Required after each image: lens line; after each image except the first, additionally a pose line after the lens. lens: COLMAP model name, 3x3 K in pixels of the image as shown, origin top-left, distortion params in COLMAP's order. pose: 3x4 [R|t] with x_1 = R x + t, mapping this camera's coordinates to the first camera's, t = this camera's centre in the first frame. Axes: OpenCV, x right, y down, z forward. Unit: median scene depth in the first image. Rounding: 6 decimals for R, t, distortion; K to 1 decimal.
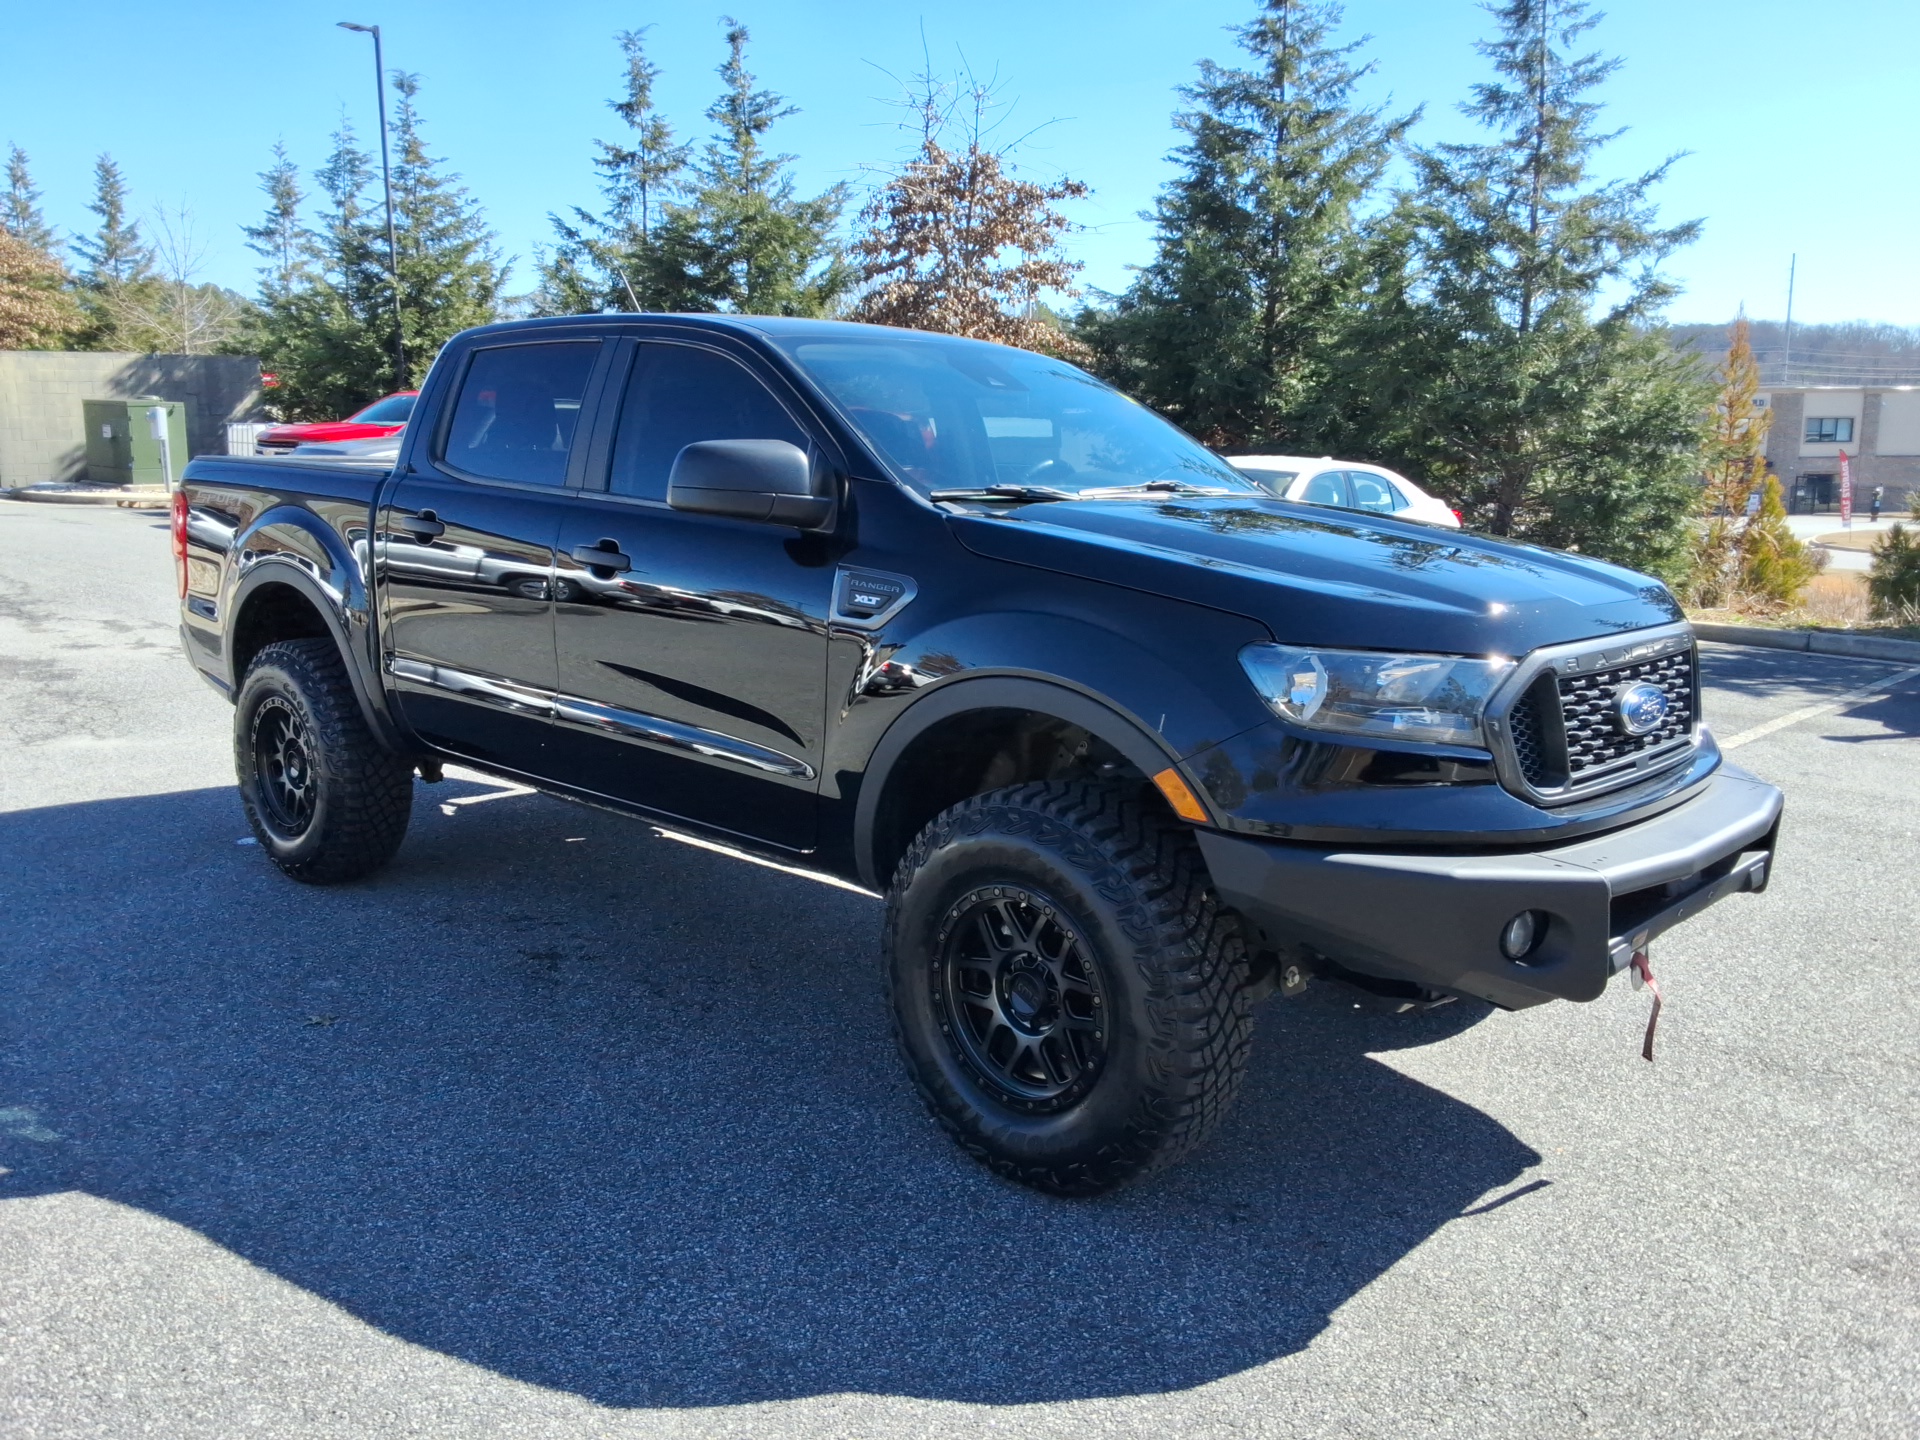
lens RADIAL K [[1539.3, 0, 970.2], [0, 1539.3, 702.7], [0, 0, 1]] dist [0.114570, -0.187590]
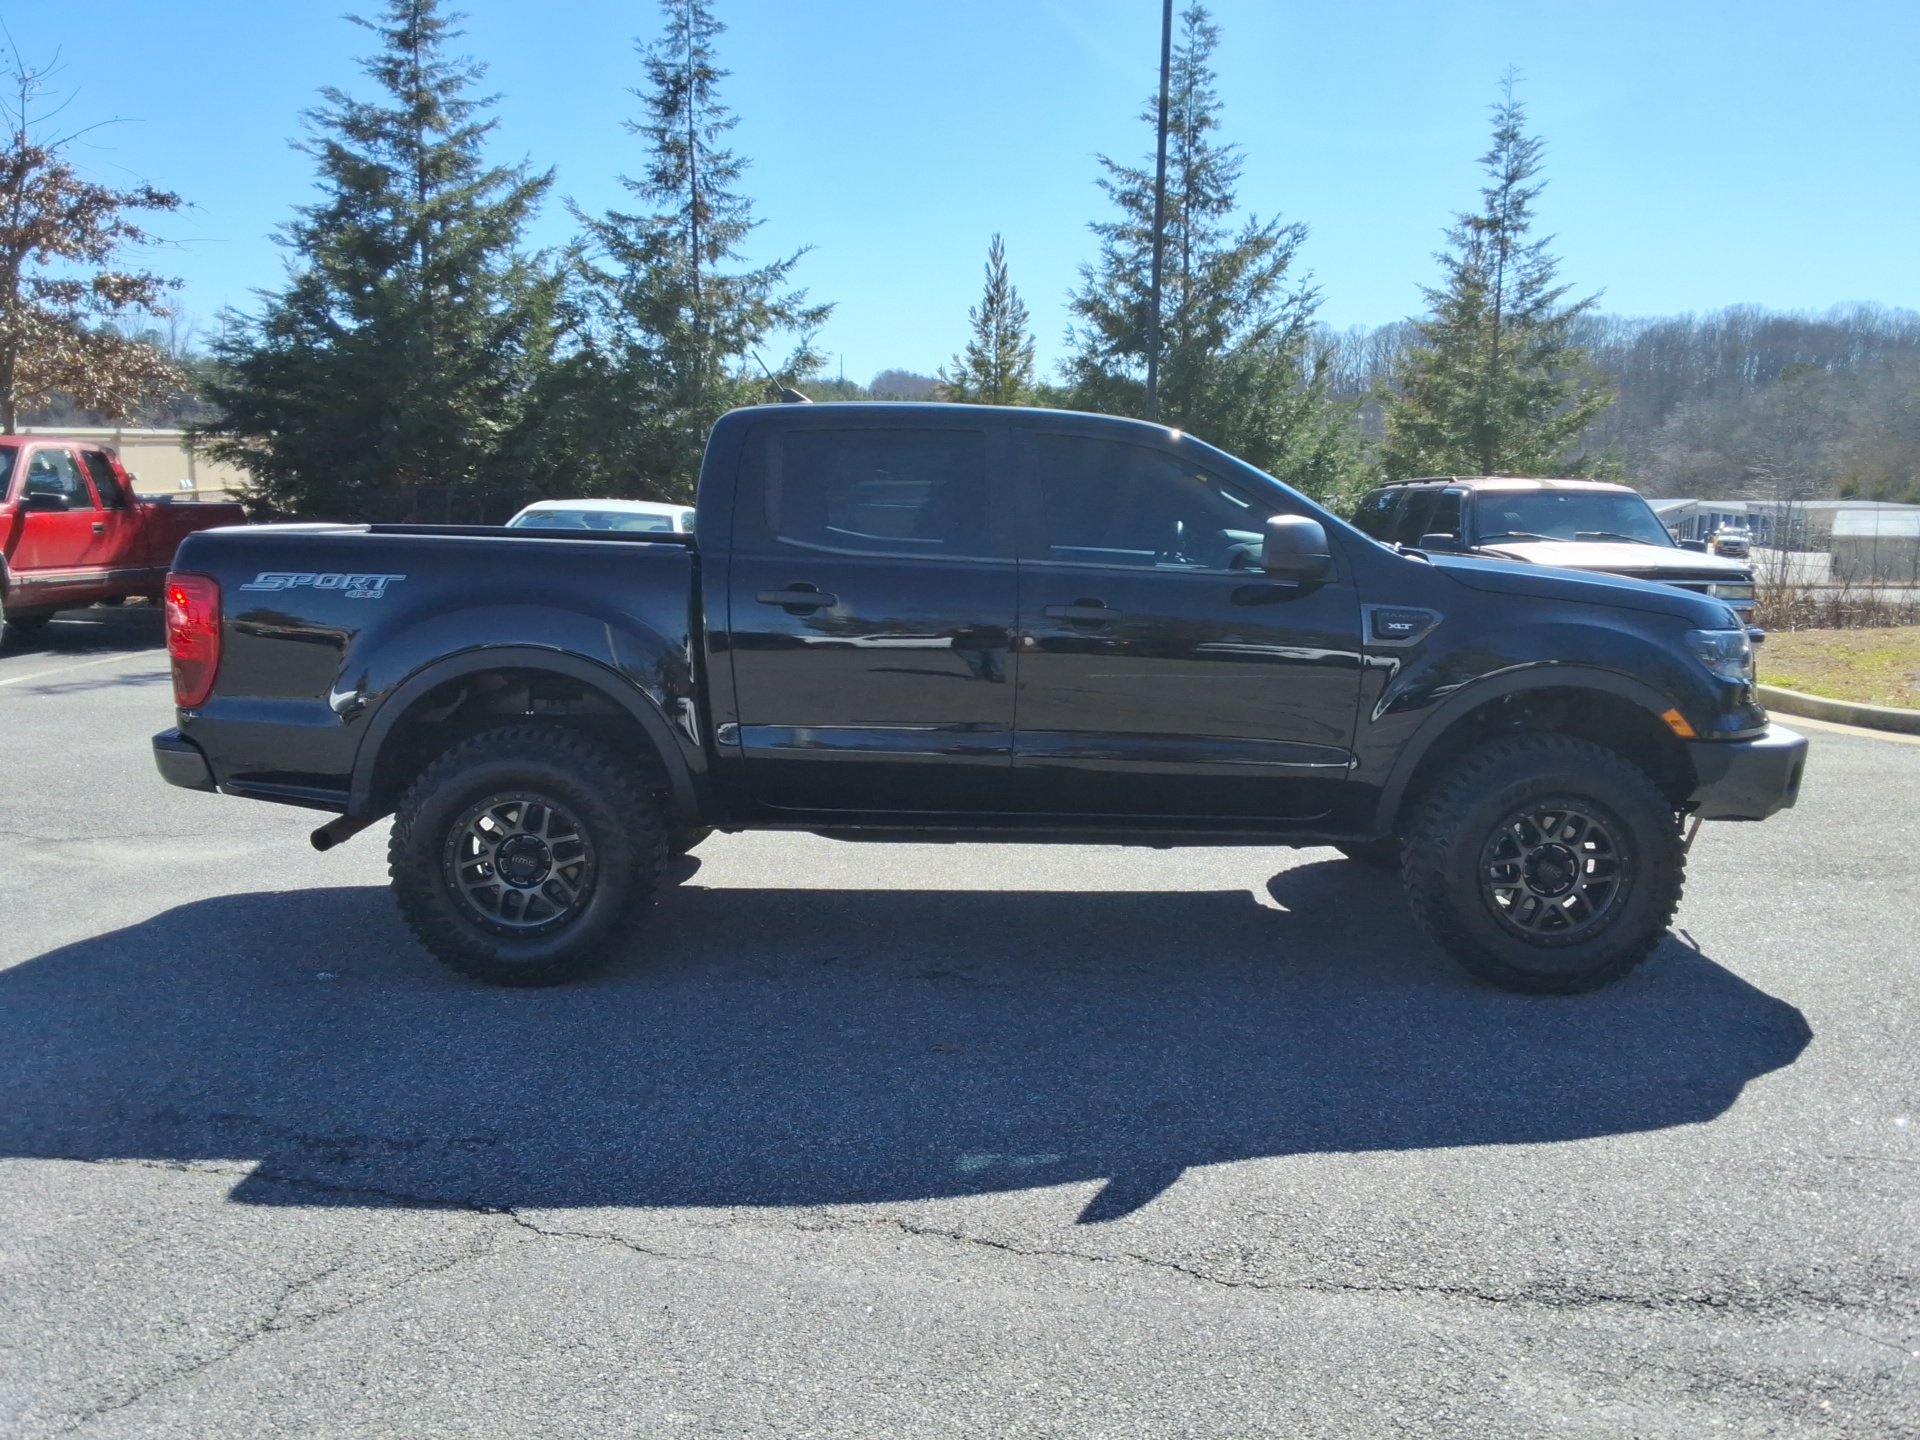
lens RADIAL K [[1539.3, 0, 970.2], [0, 1539.3, 702.7], [0, 0, 1]] dist [0.114570, -0.187590]
pose [[0.736002, -0.097279, 0.669954, -0.259899], [0.109097, 0.993731, 0.024441, -0.014645], [-0.668131, 0.055101, 0.742000, 0.039982]]
